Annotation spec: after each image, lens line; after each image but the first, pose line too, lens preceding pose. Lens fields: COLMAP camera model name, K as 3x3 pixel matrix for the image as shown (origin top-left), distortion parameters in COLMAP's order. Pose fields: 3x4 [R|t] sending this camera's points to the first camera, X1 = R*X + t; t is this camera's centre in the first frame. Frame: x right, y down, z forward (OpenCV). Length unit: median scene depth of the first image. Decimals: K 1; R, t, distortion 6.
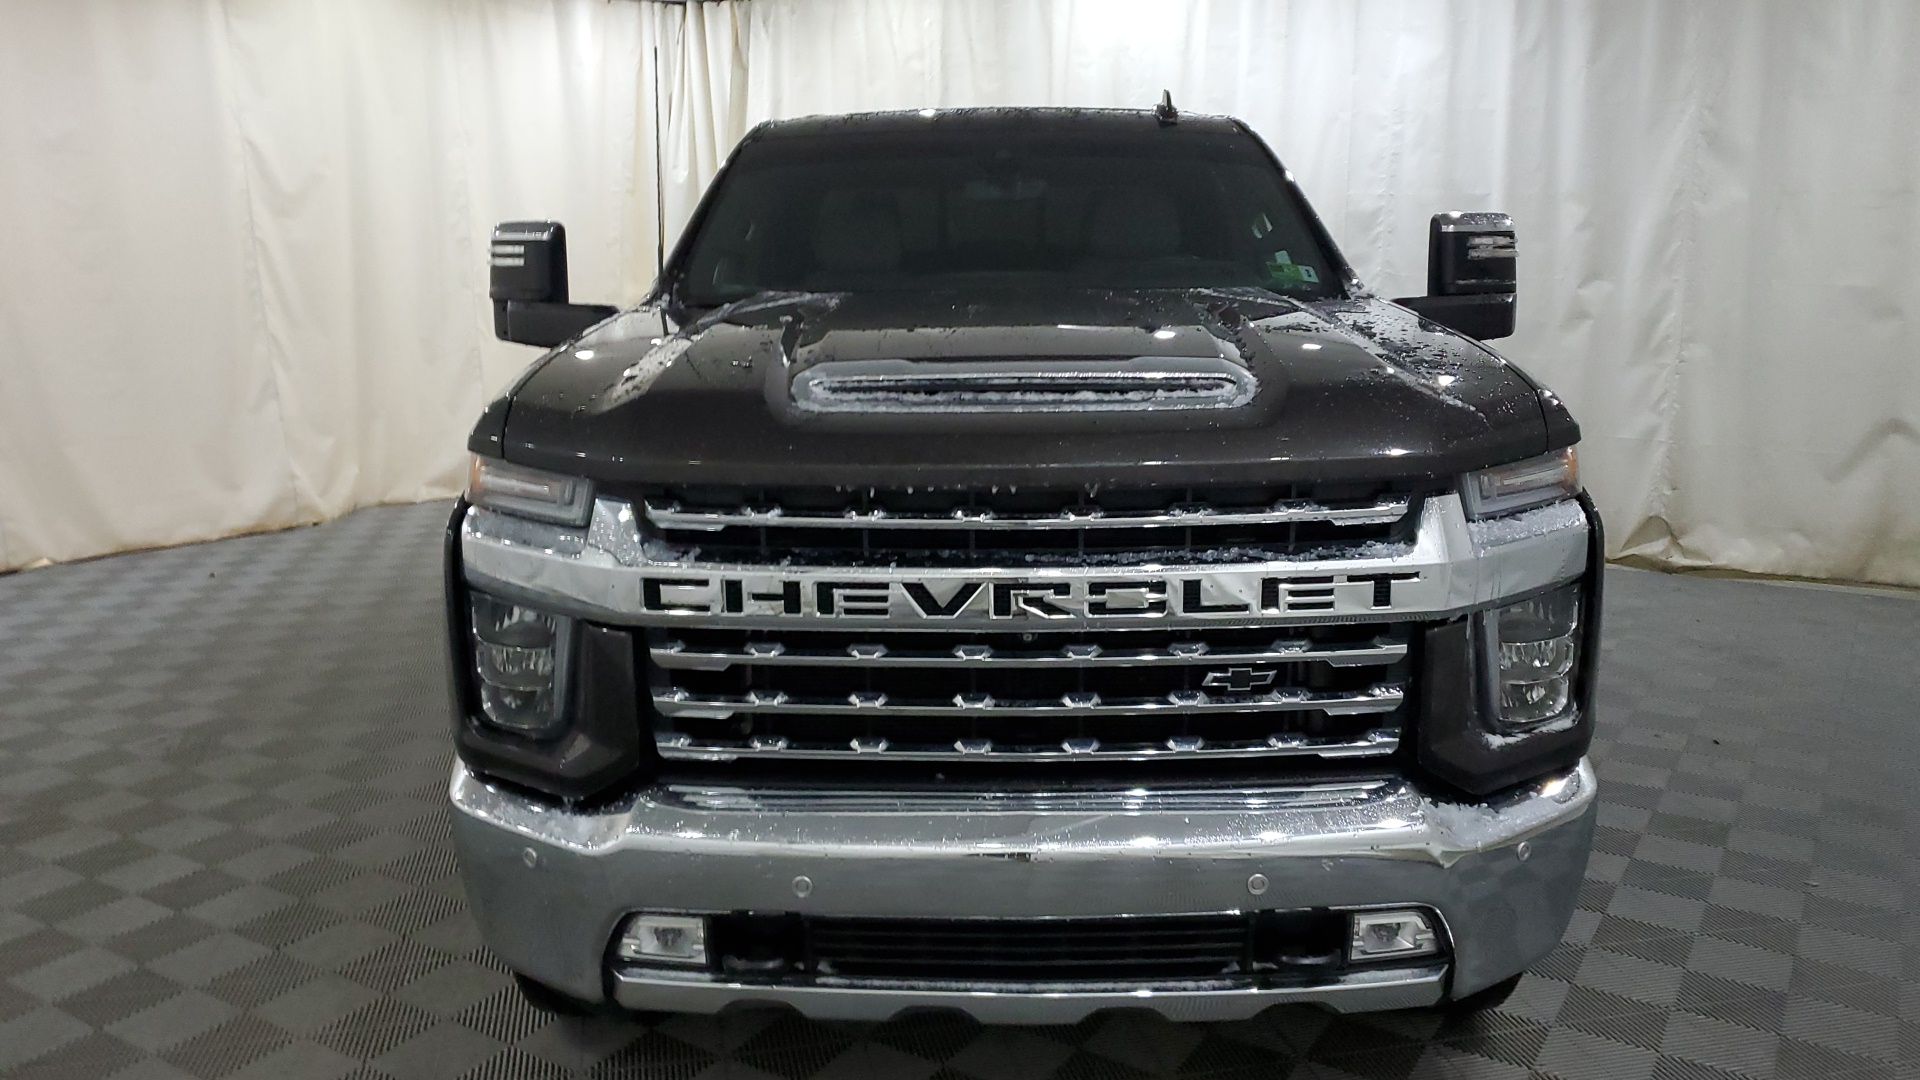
lens RADIAL K [[1480.1, 0, 951.4], [0, 1480.1, 539.6], [0, 0, 1]] dist [0.113606, -0.185208]
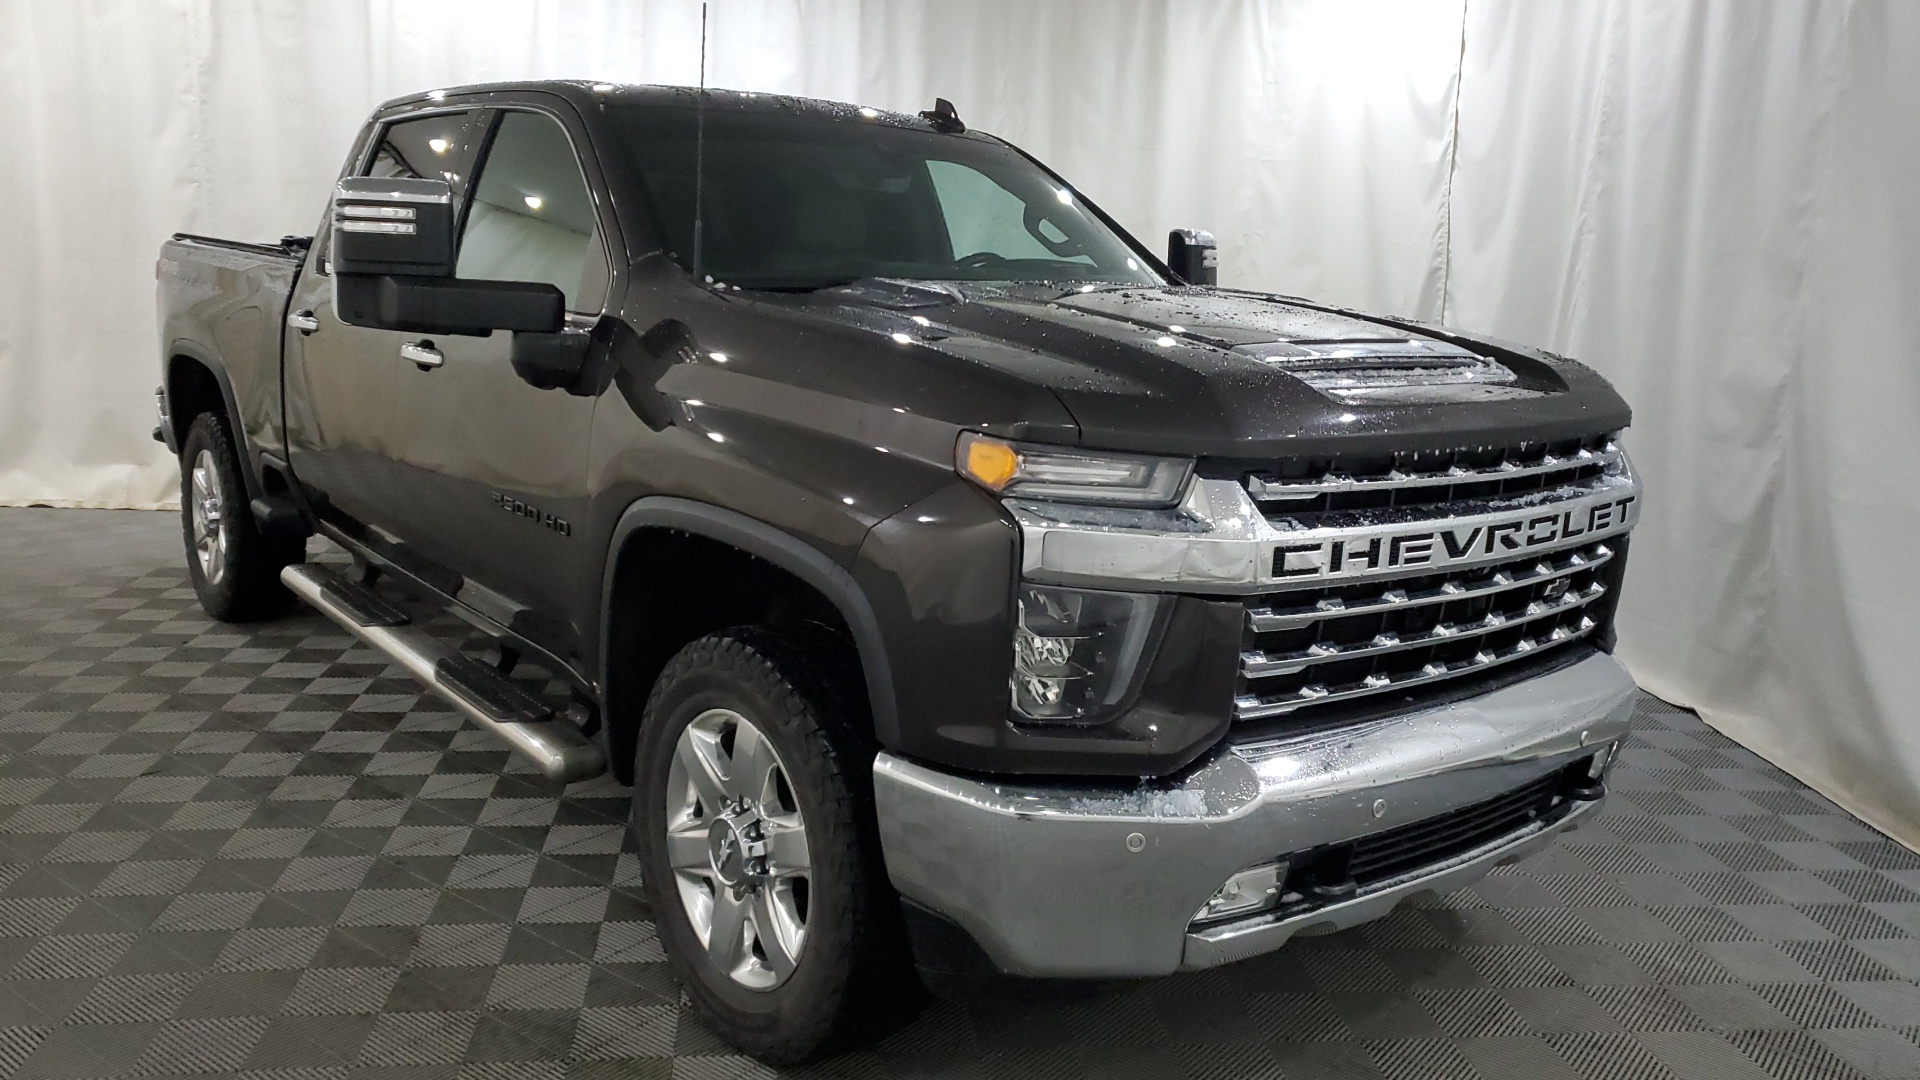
lens RADIAL K [[1480.1, 0, 951.4], [0, 1480.1, 539.6], [0, 0, 1]] dist [0.113606, -0.185208]
pose [[0.777557, -0.080392, 0.623653, -1.018780], [0.078950, 0.996427, 0.030012, -0.029116], [-0.623837, 0.025901, 0.781125, 0.305618]]
